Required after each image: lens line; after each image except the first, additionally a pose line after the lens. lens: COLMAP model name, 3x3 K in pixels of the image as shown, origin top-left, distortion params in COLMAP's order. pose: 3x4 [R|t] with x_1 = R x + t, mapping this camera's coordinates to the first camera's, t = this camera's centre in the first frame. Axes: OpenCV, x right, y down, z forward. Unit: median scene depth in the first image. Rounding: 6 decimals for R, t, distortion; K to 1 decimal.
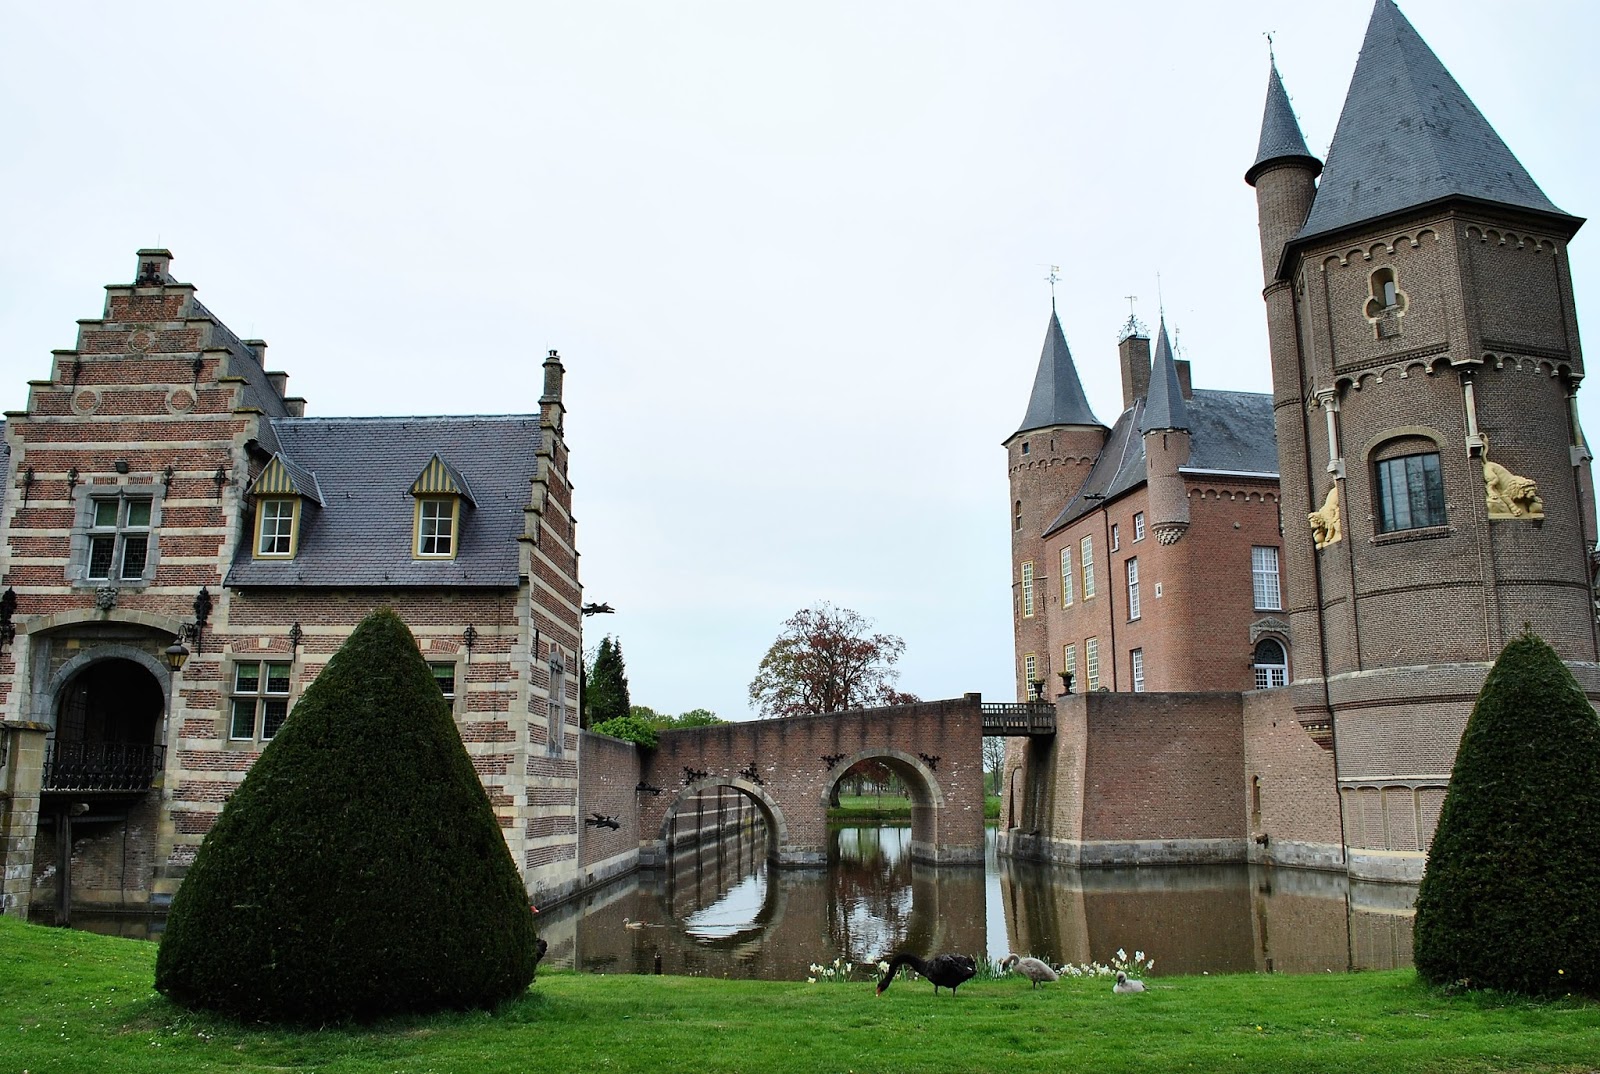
lens RADIAL K [[1354.6, 0, 800.0], [0, 1354.6, 496.1], [0, 0, 1]] dist [-0.061129, -0.005941]
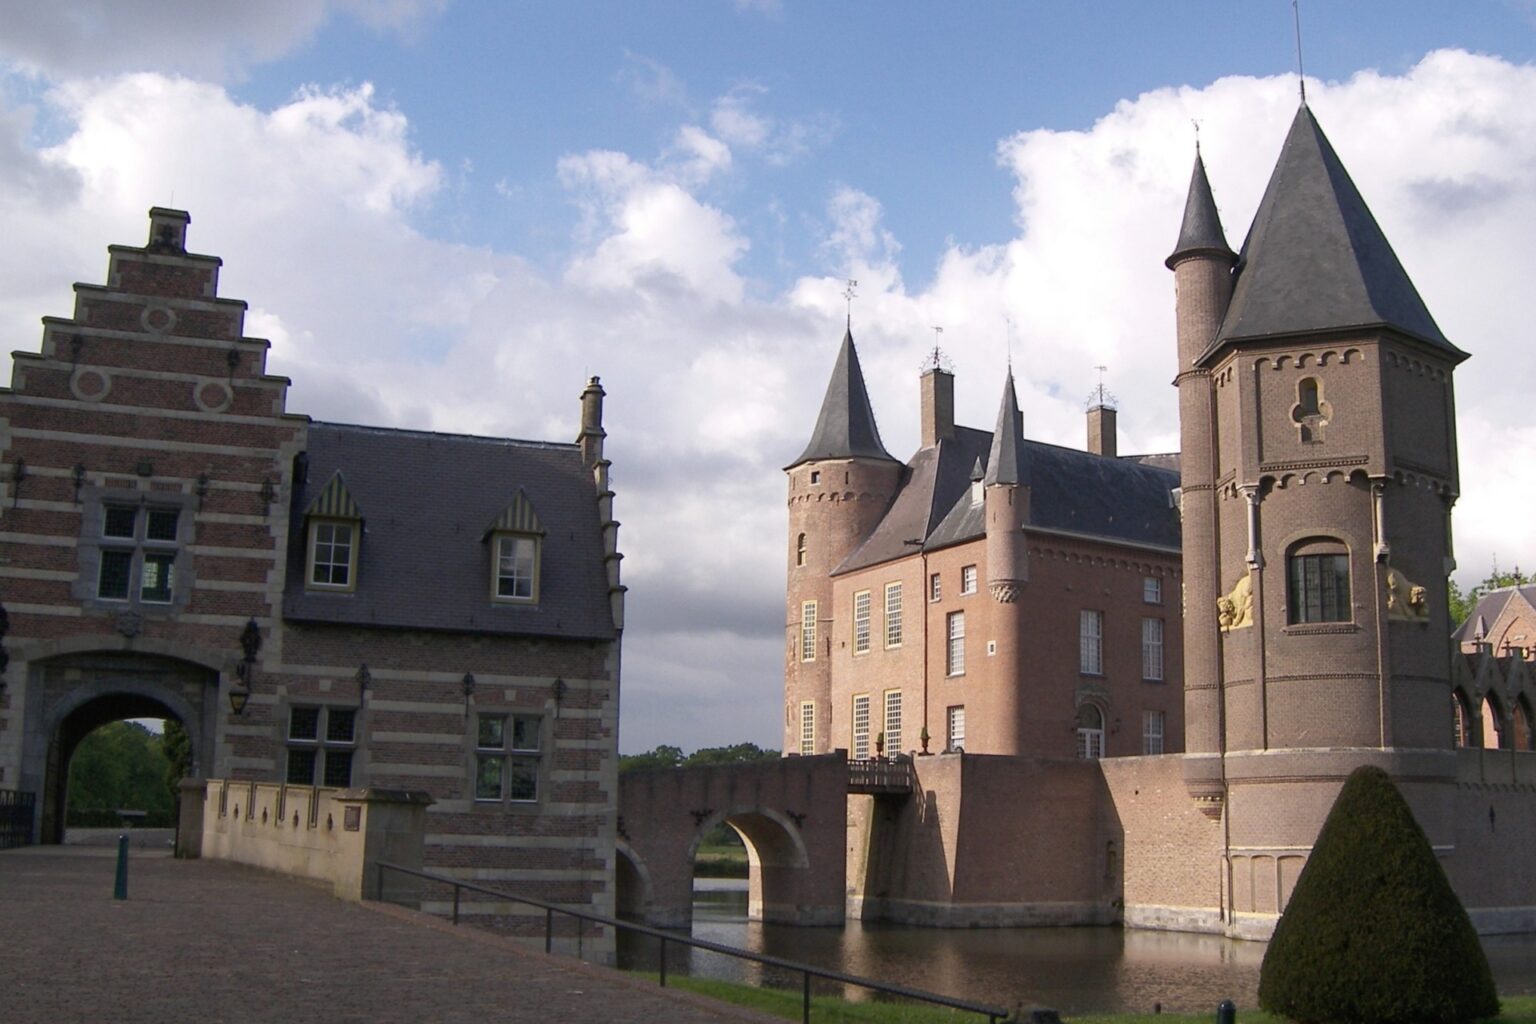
lens RADIAL K [[1714.8, 0, 768.0], [0, 1714.8, 512.0], [0, 0, 1]] dist [-0.084785, 0.022945]
pose [[0.930998, 0.082885, 0.355489, -0.498476], [-0.093777, 0.995502, 0.013487, -0.044500], [-0.352772, -0.045894, 0.934583, -0.145272]]
